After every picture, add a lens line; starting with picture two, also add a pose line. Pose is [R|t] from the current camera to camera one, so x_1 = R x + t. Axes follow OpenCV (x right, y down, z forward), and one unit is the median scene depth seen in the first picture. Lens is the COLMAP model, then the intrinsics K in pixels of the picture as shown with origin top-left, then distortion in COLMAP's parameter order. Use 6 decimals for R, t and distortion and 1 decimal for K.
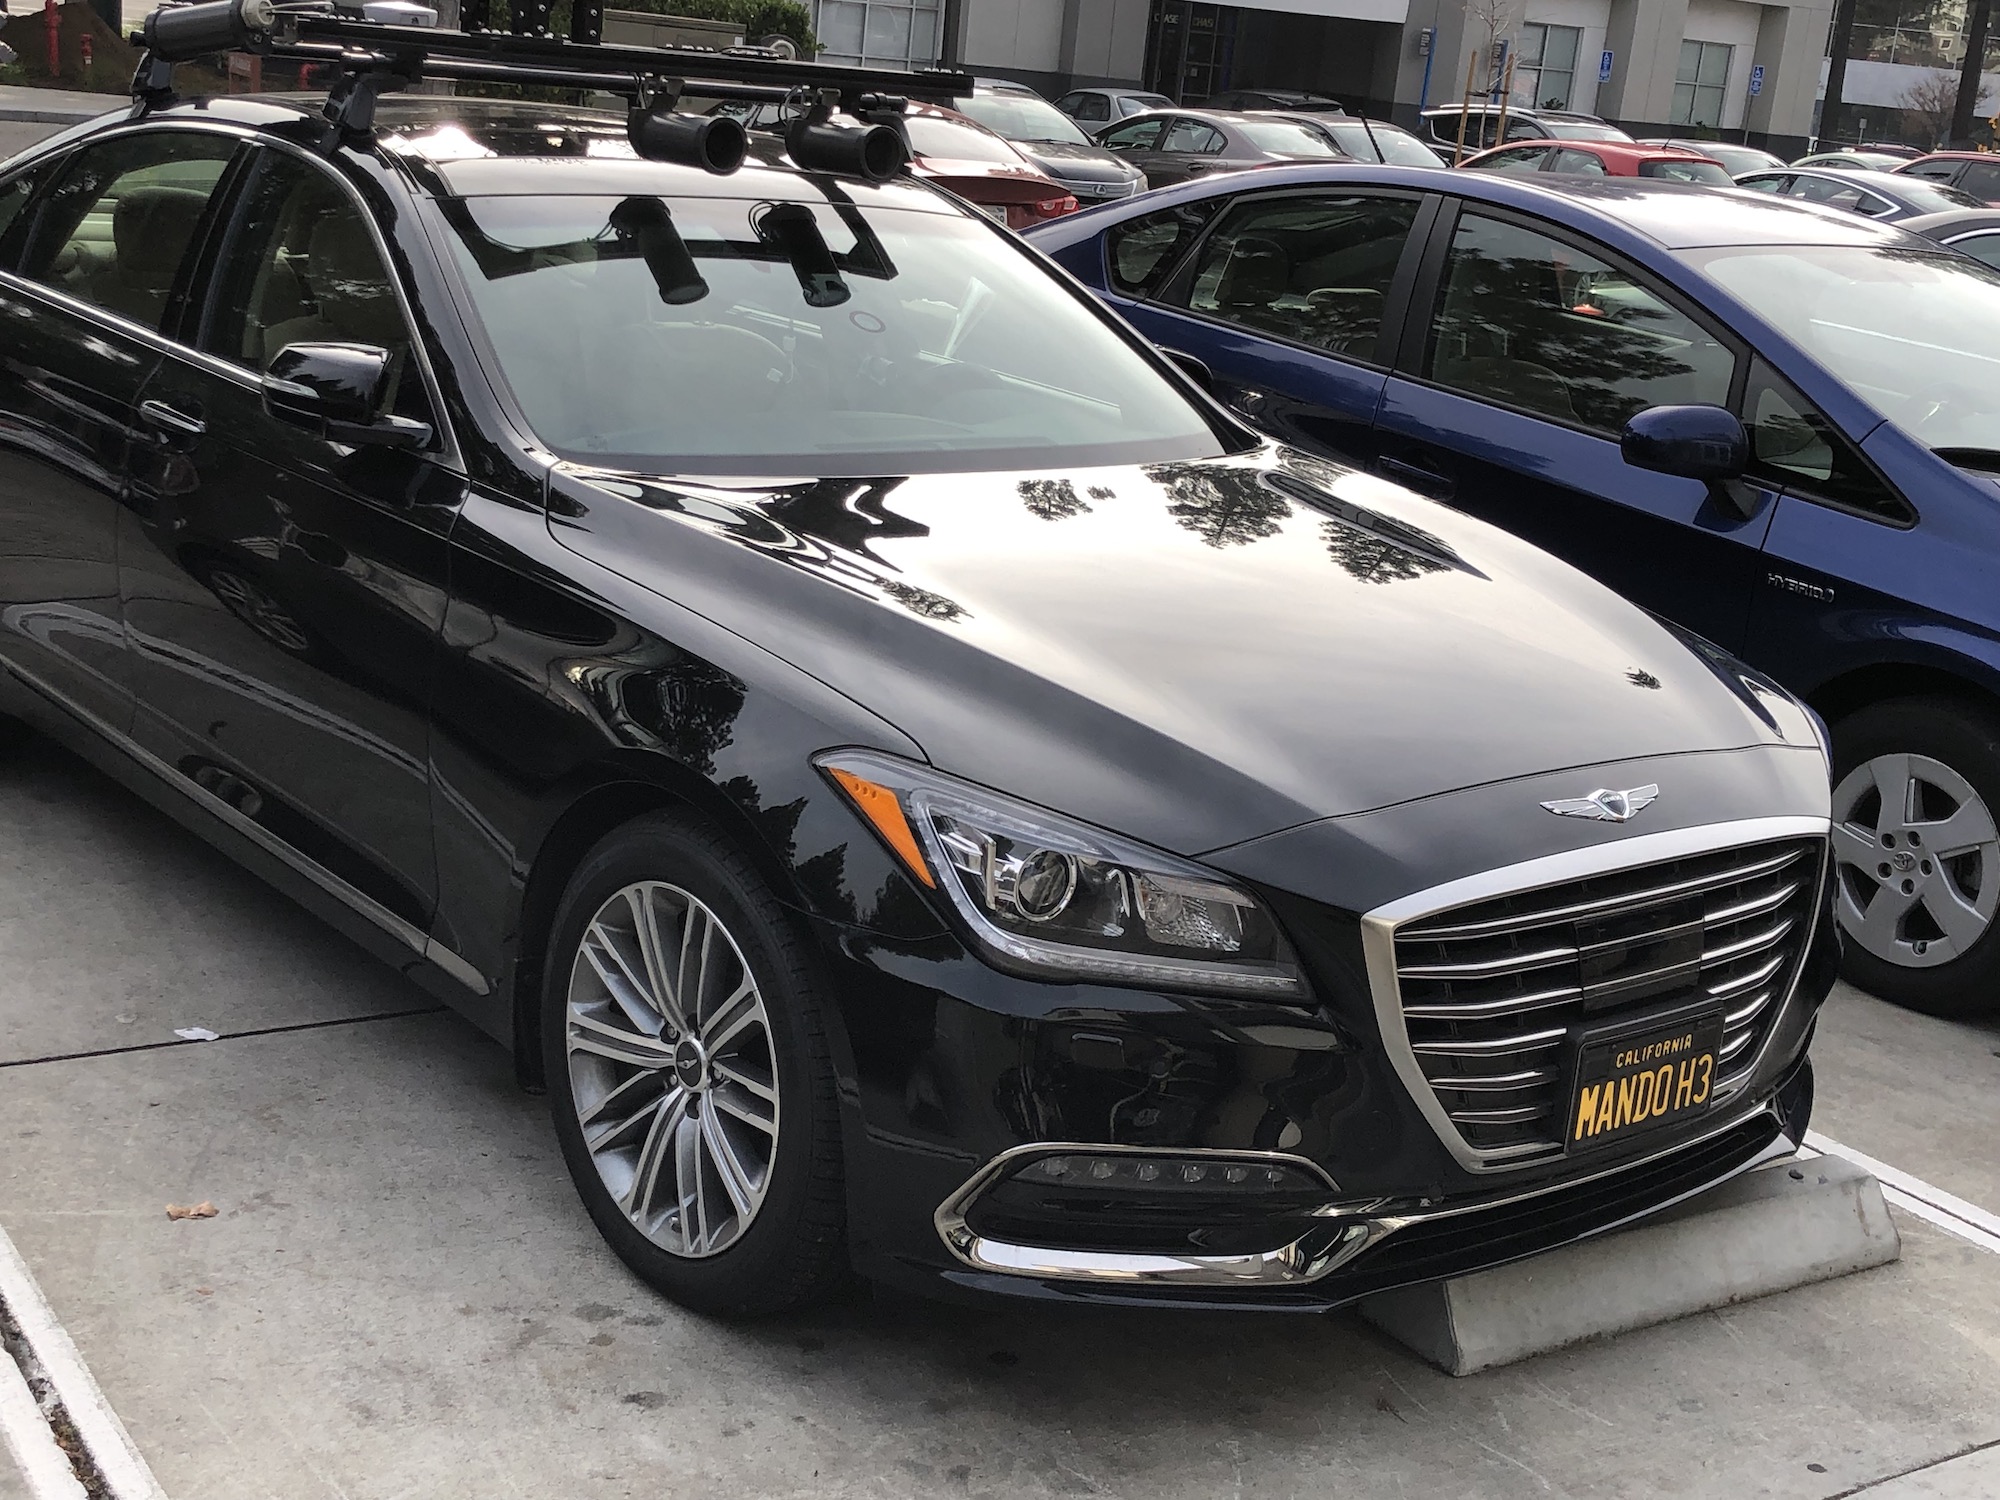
lens RADIAL K [[2638.9, 0, 1006.8], [0, 2638.9, 756.8], [0, 0, 1]] dist [0.179671, -0.560207]
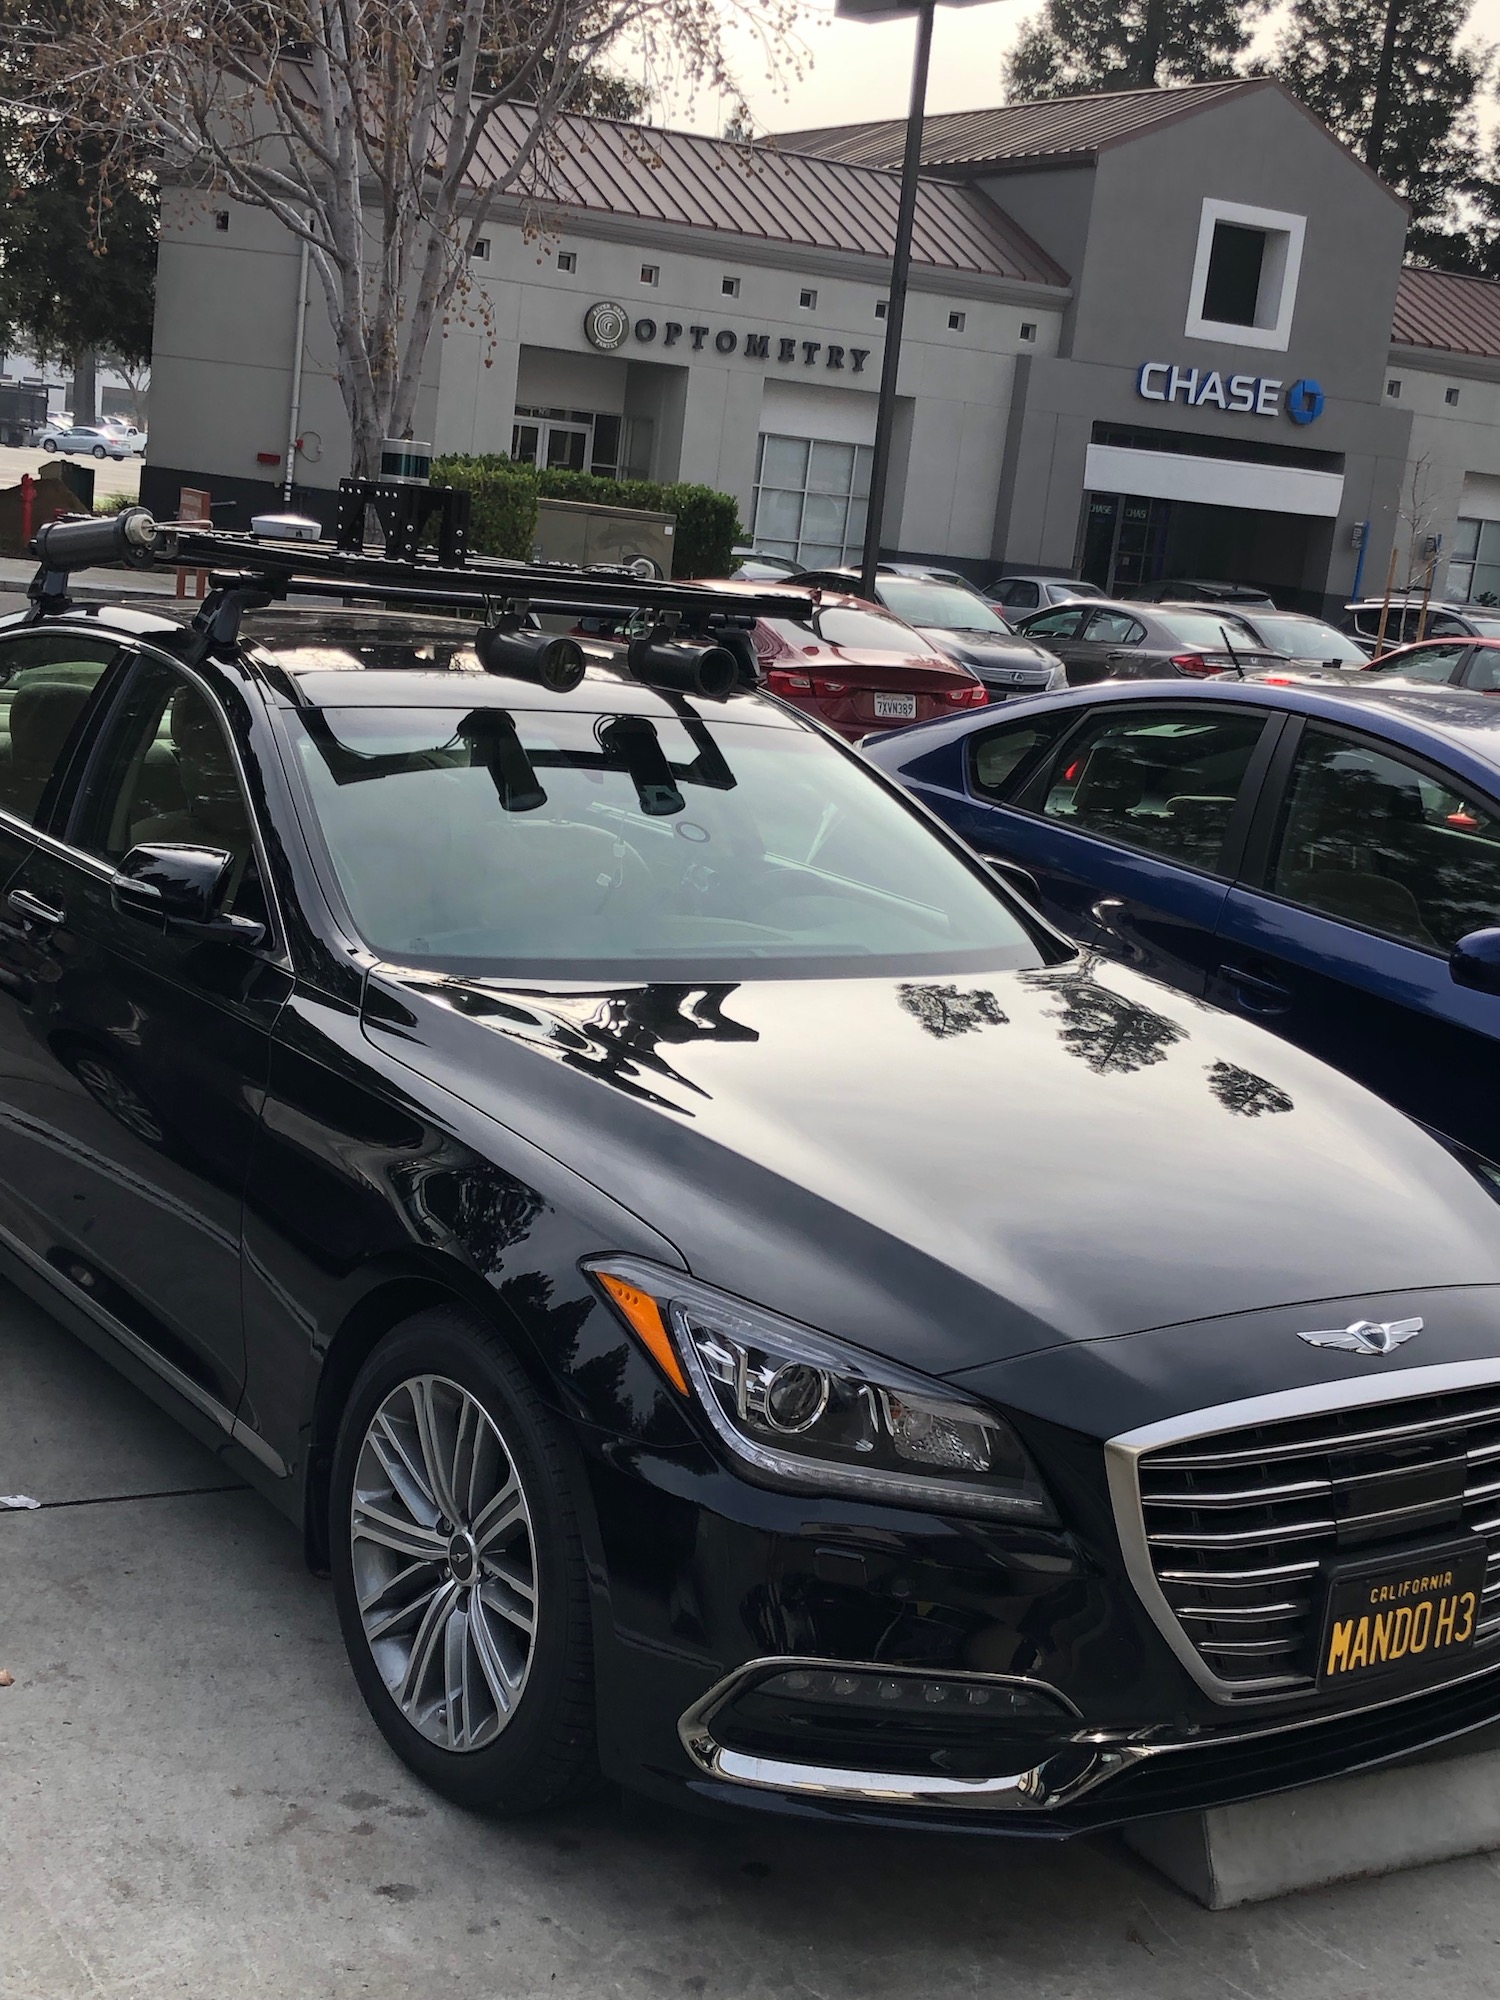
lens RADIAL K [[2648.6, 0, 750.0], [0, 2648.6, 1000.0], [0, 0, 1]] dist [0.115362, -0.334535]
pose [[0.997031, 0.028408, -0.071570, 0.058328], [-0.034352, 0.995938, -0.083234, -0.016506], [0.068915, 0.085446, 0.993957, -0.031220]]
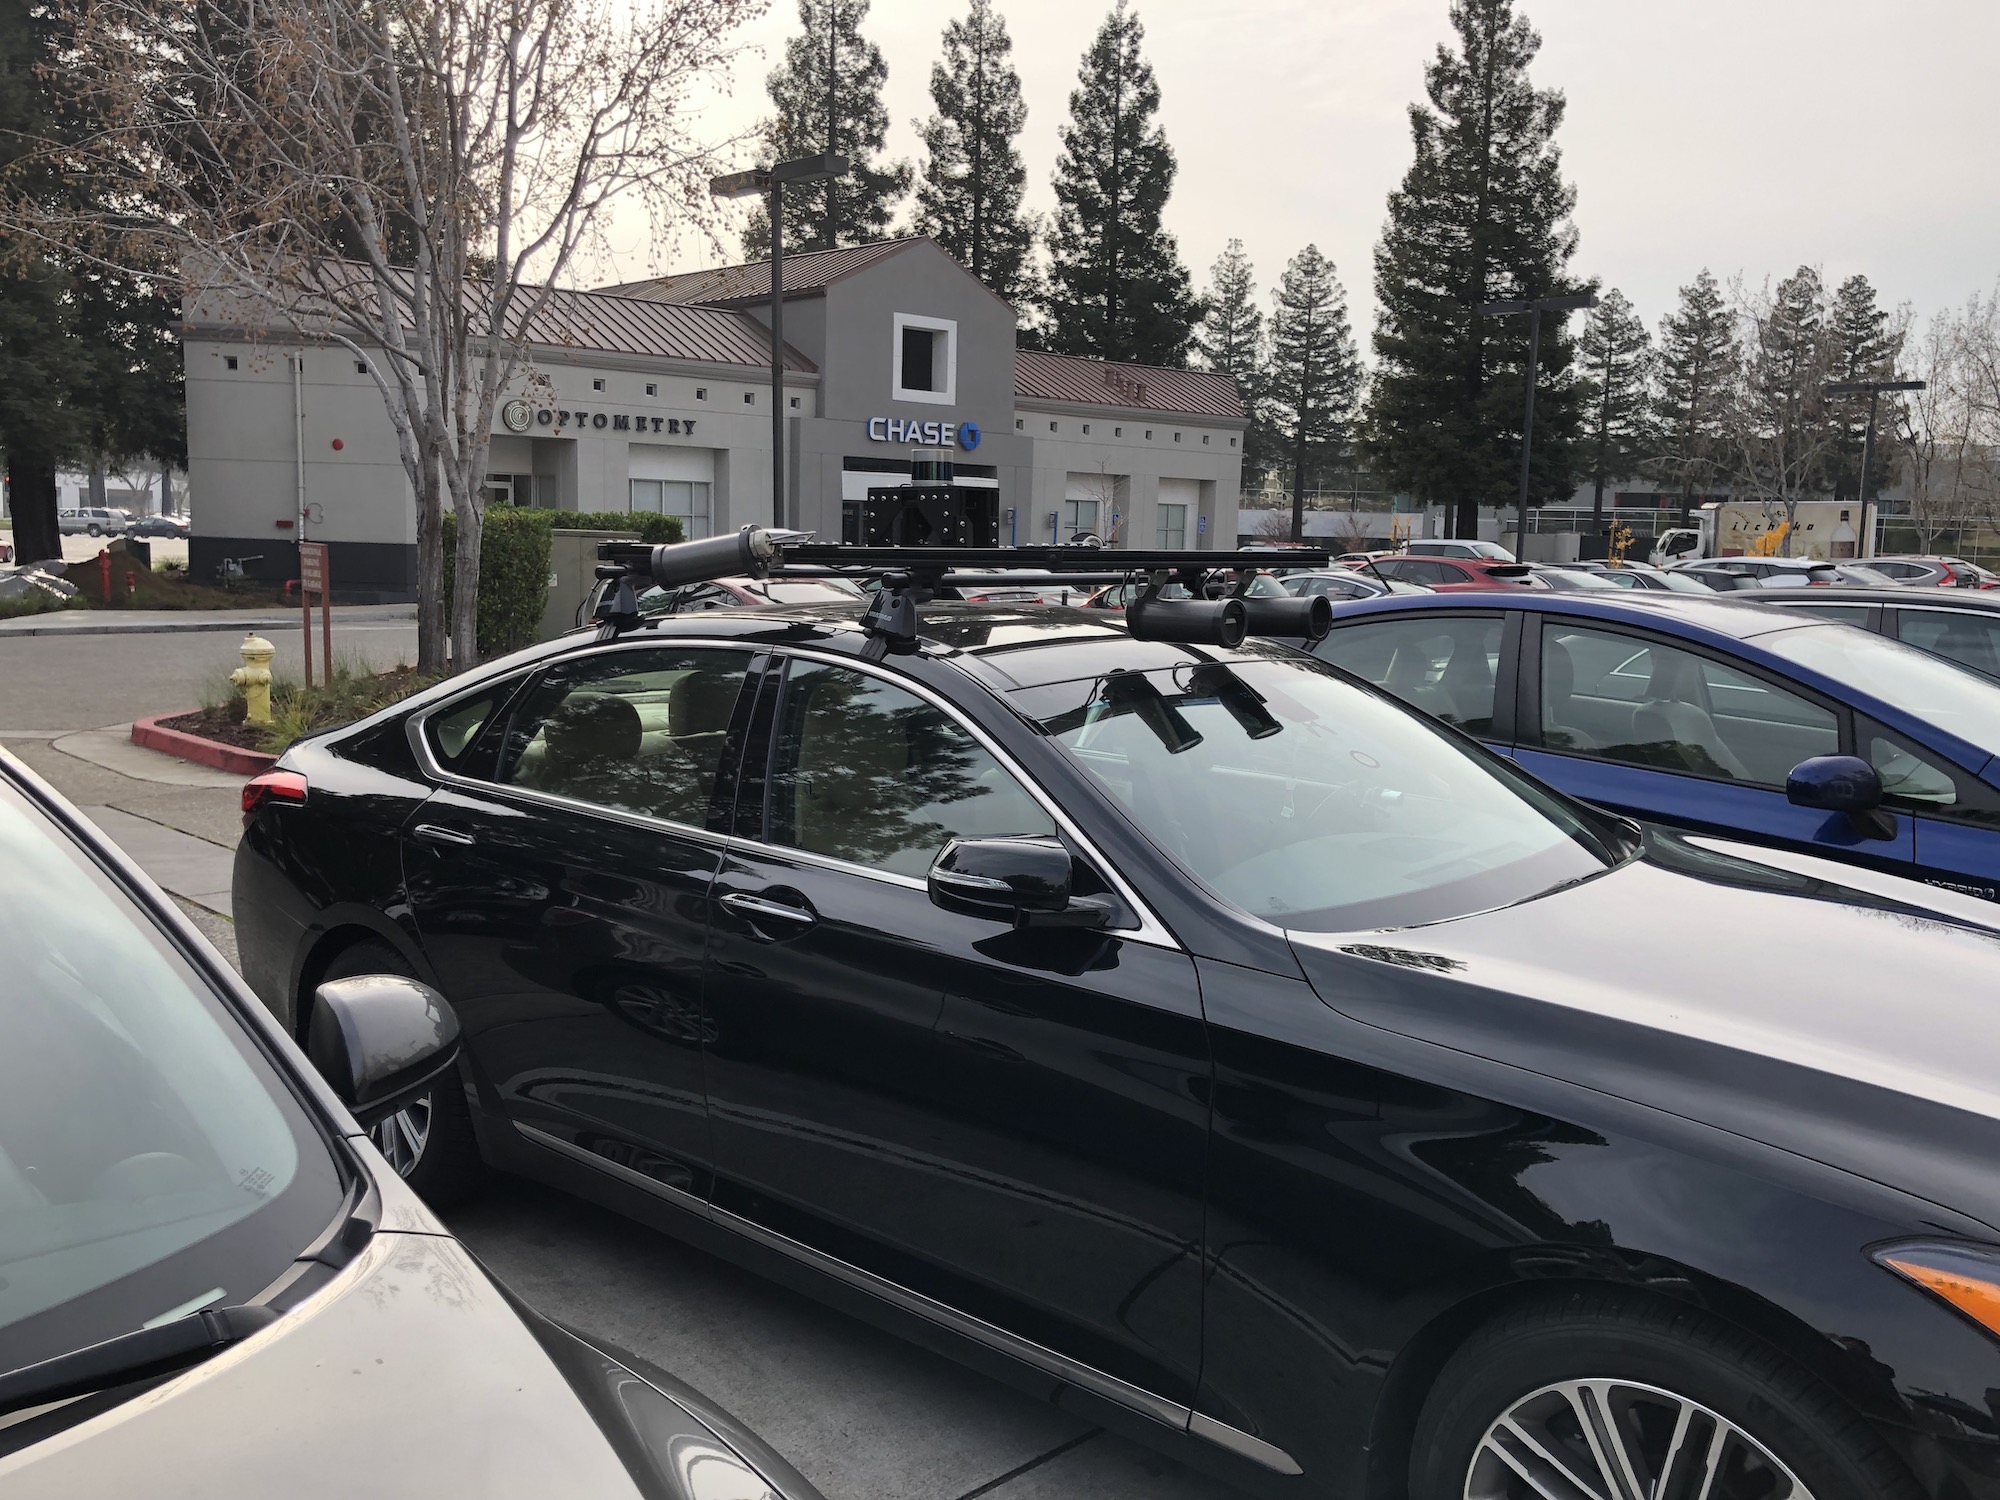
lens RADIAL K [[1665.0, 0, 1009.0], [0, 1665.0, 746.0], [0, 0, 1]] dist [0.113090, -0.265992]
pose [[0.981614, -0.092426, 0.167010, -0.418227], [0.113139, 0.986417, -0.119087, -0.128737], [-0.153735, 0.135793, 0.978737, 0.394721]]
